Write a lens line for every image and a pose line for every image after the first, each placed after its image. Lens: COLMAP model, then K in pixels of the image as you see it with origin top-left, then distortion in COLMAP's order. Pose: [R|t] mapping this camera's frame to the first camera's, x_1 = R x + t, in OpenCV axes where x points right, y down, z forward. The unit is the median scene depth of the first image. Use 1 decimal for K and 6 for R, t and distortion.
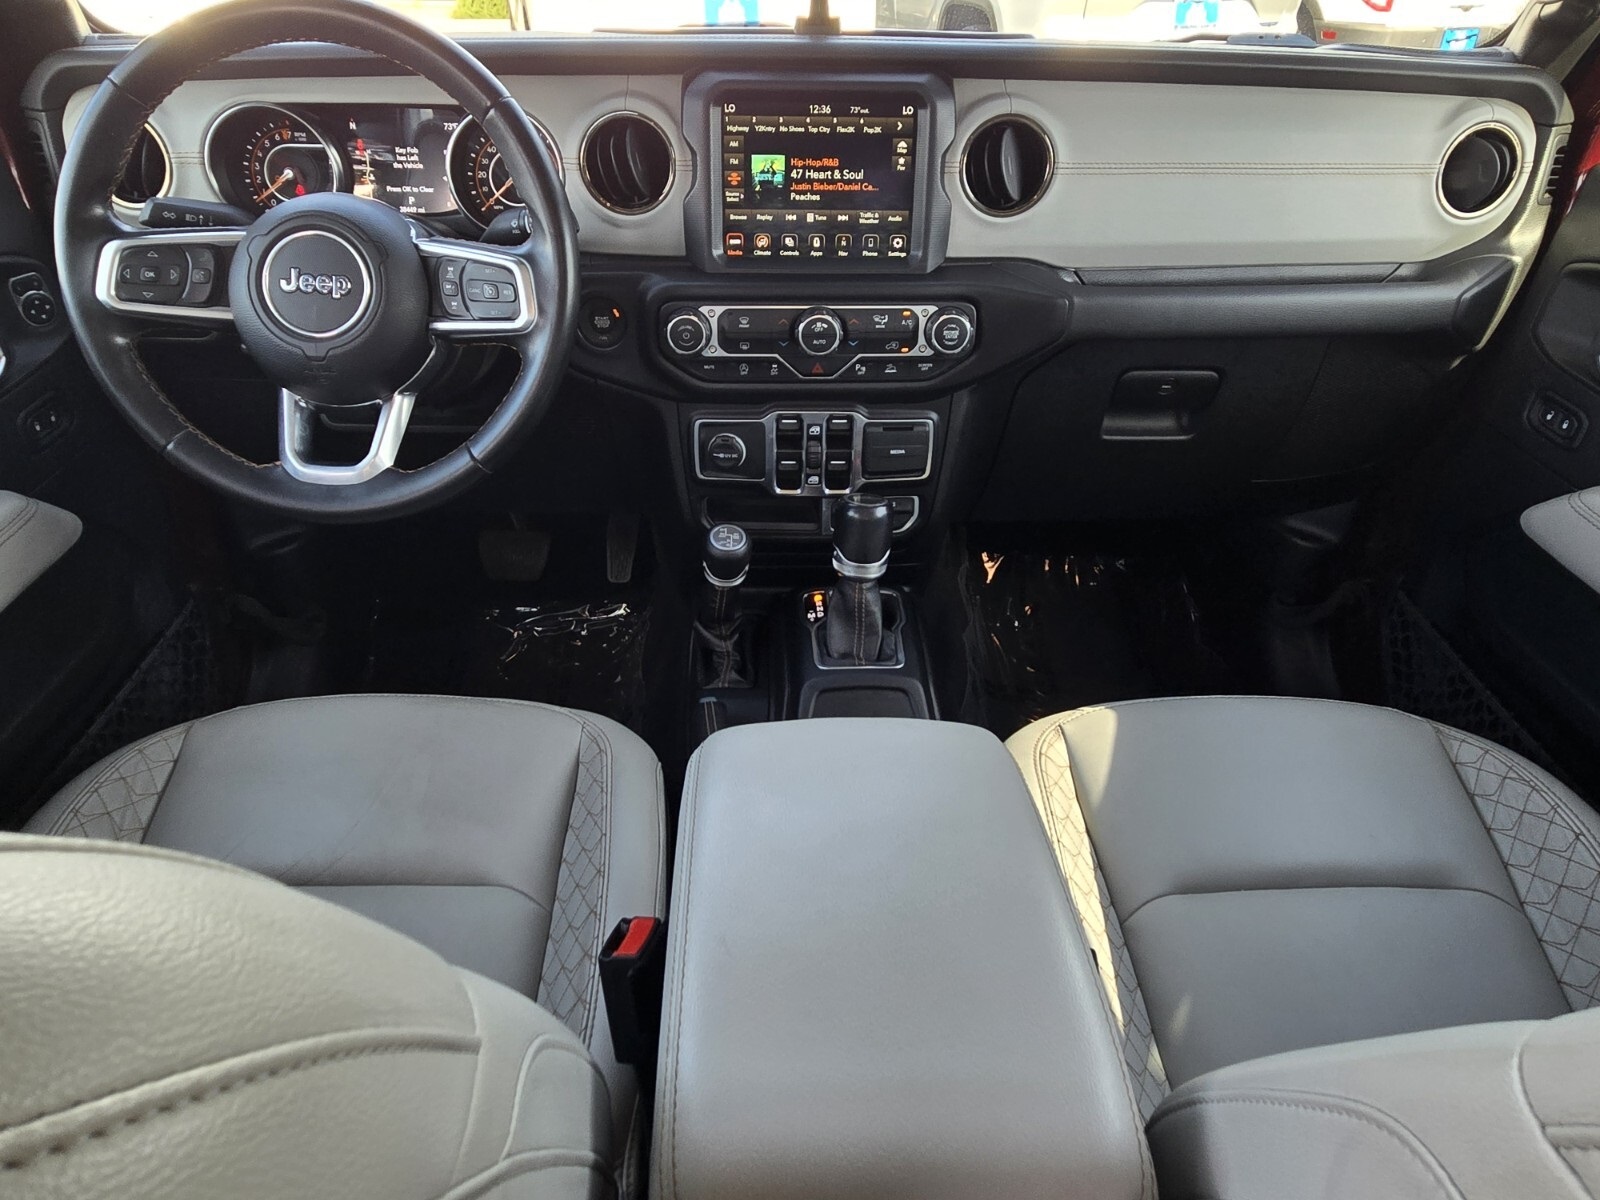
lens RADIAL K [[1036.0, 0, 795.2], [0, 1036.0, 596.3], [0, 0, 1]] dist [0.001076, 0.000072]
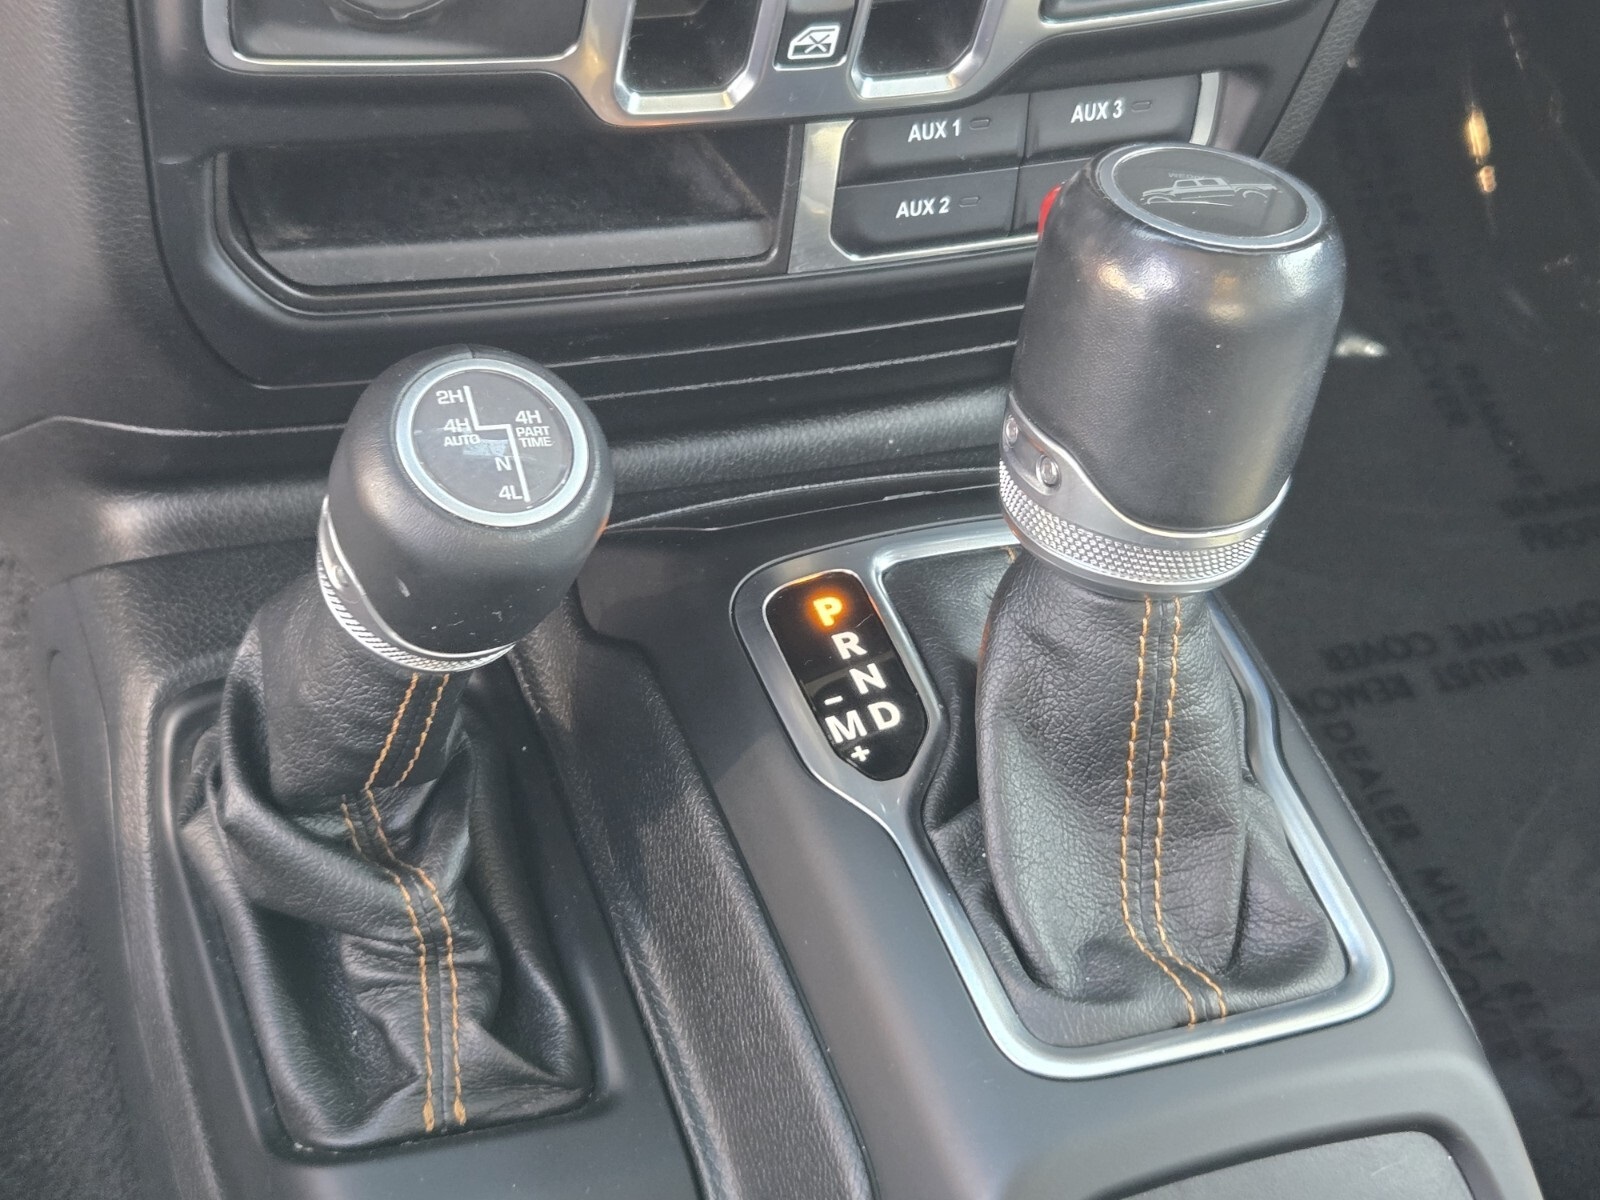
lens RADIAL K [[2784.0, 0, 800.0], [0, 2784.0, 600.0], [0, 0, 1]] dist [0.087952, -0.257062]
pose [[0.933525, -0.125099, 0.335977, -0.192796], [0.036580, 0.965491, 0.257856, -0.162856], [-0.356640, -0.228425, 0.905886, 0.564893]]
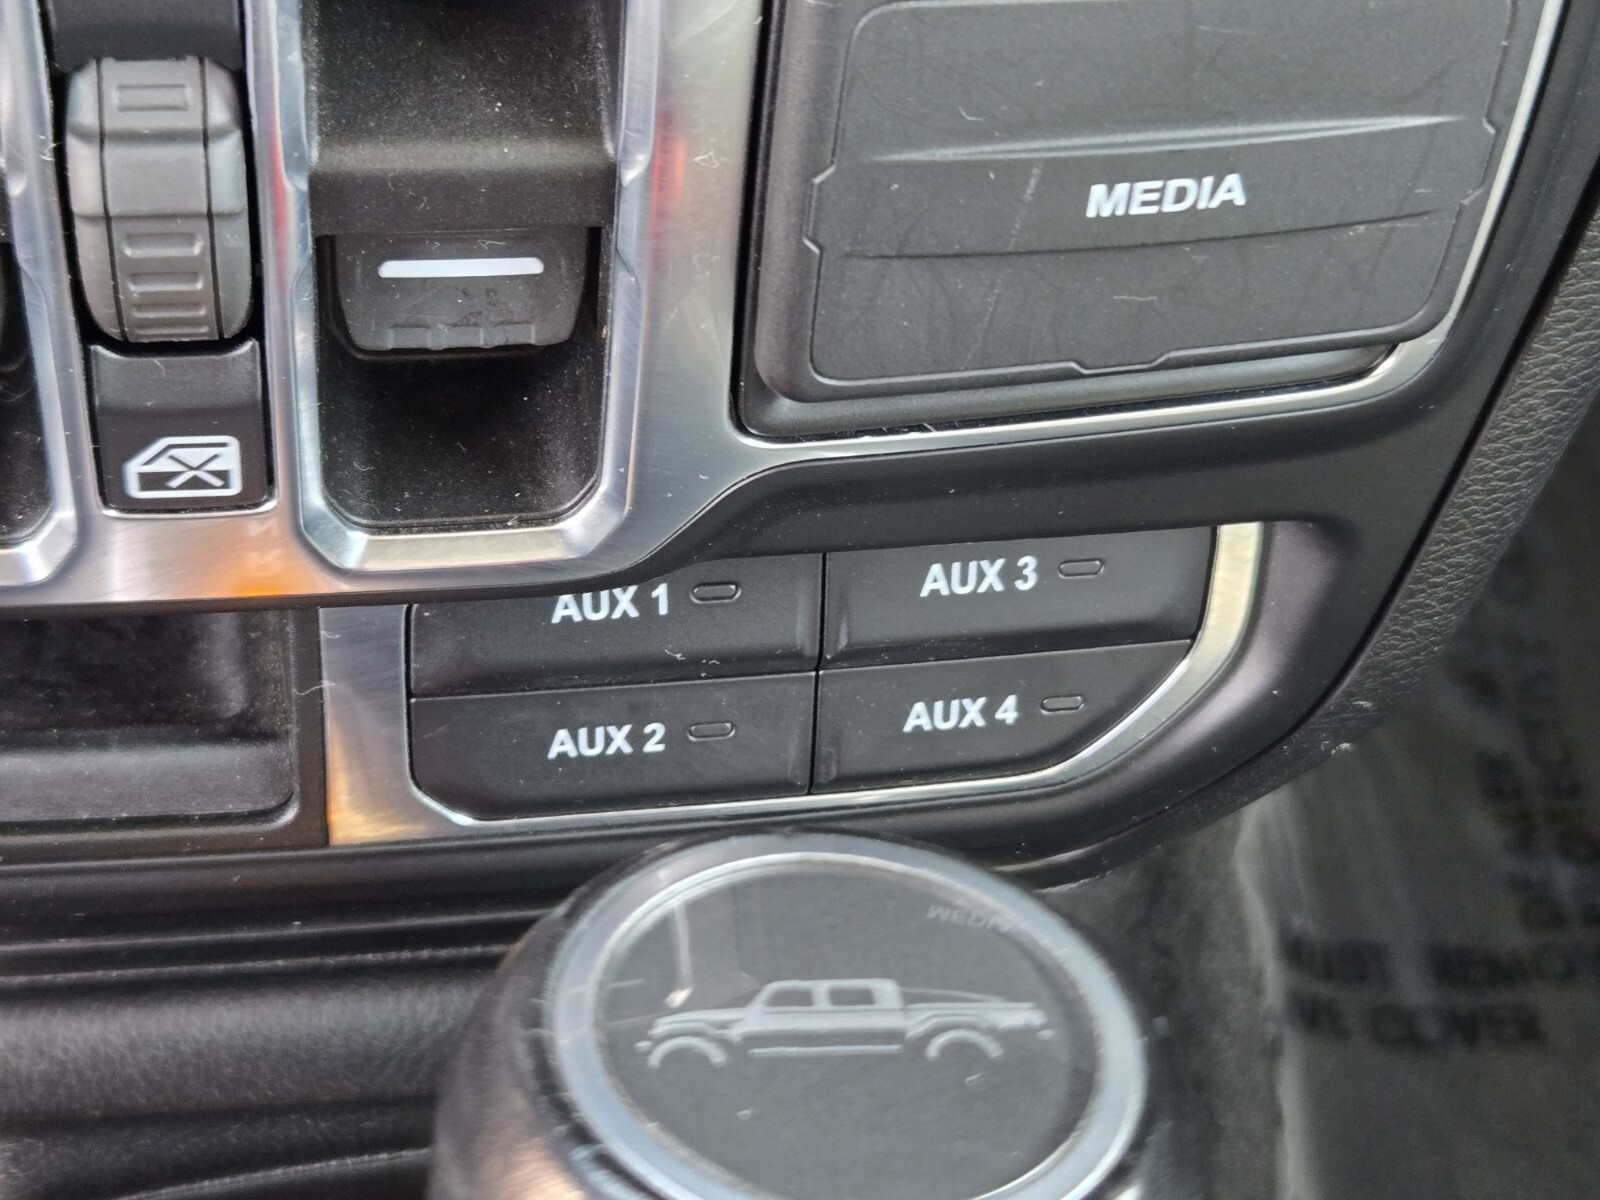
lens RADIAL K [[2788.5, 0, 872.0], [0, 2788.5, 600.2], [0, 0, 1]] dist [0.013783, -0.075175]
pose [[0.988560, -0.032811, 0.147214, 0.046142], [-0.006087, 0.966577, 0.256304, -0.180626], [-0.150704, -0.254268, 0.955320, 0.855507]]
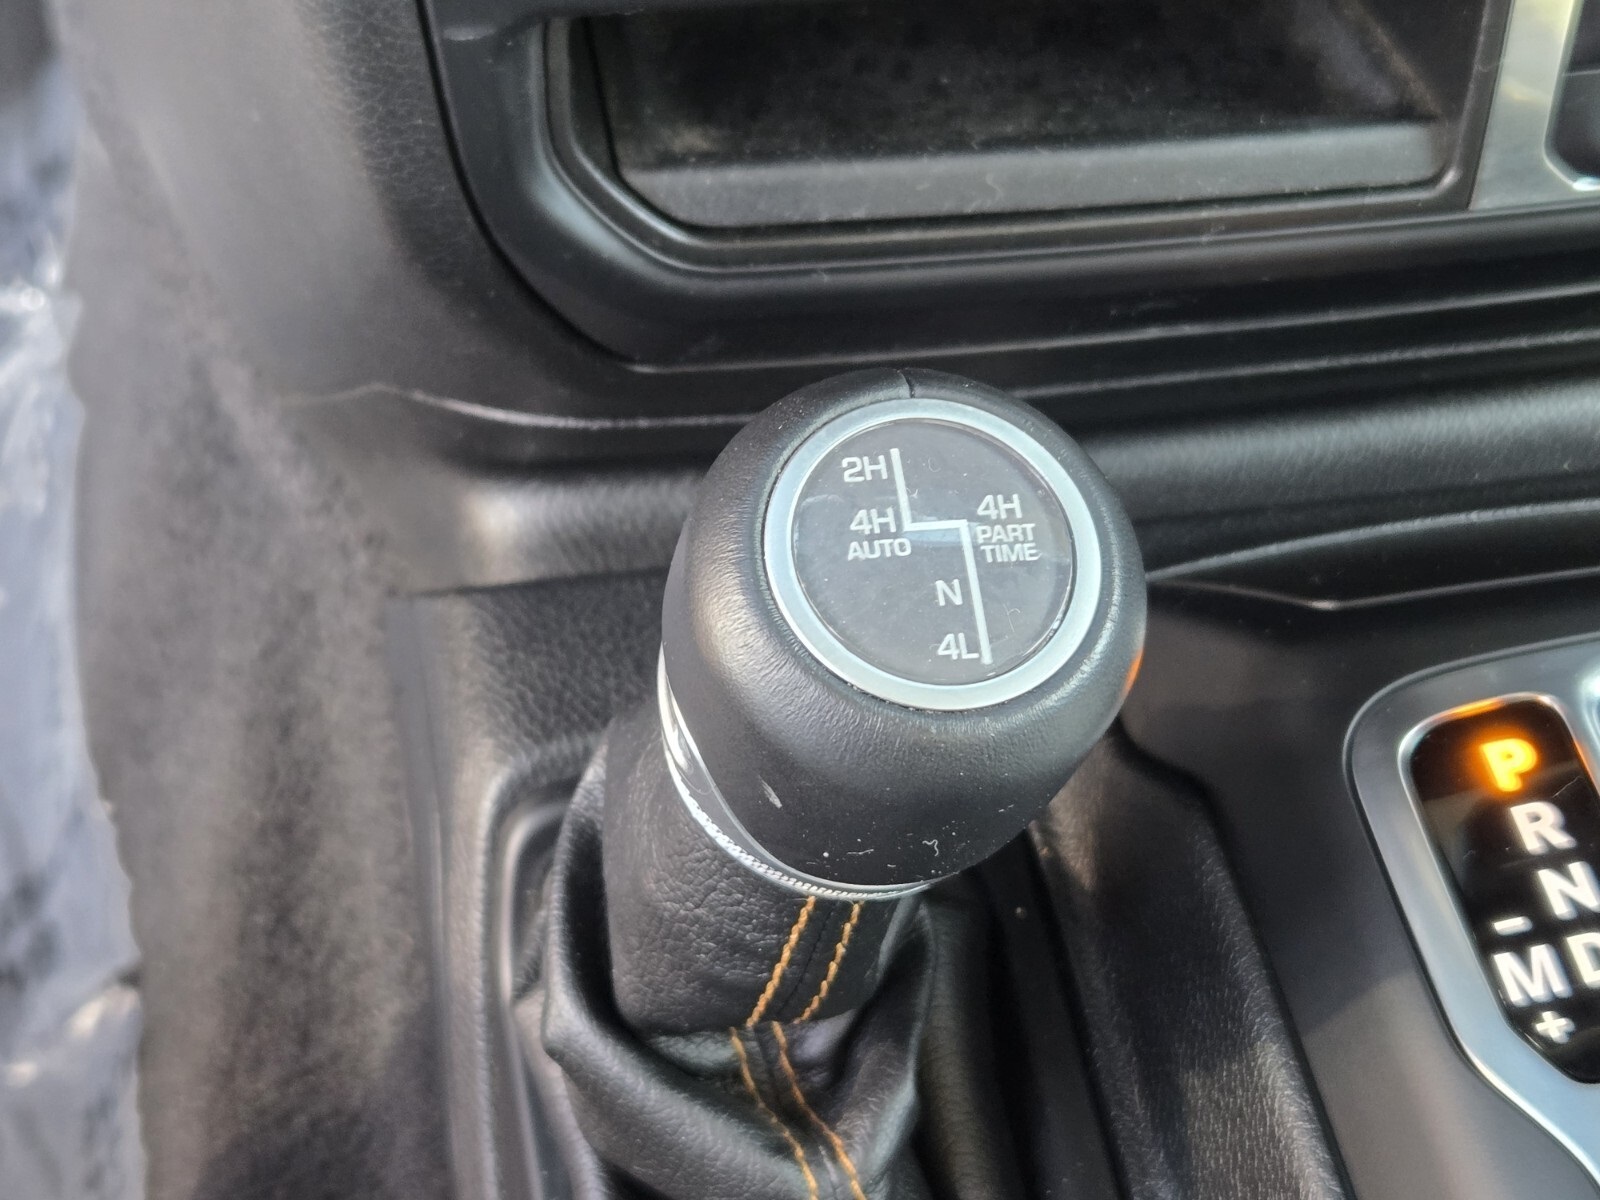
lens RADIAL K [[2784.0, 0, 800.0], [0, 2784.0, 600.0], [0, 0, 1]] dist [0.087952, -0.257062]
pose [[0.988388, -0.095263, 0.118382, -0.117560], [0.053437, 0.947225, 0.316085, -0.148703], [-0.142245, -0.306088, 0.941316, 0.784895]]
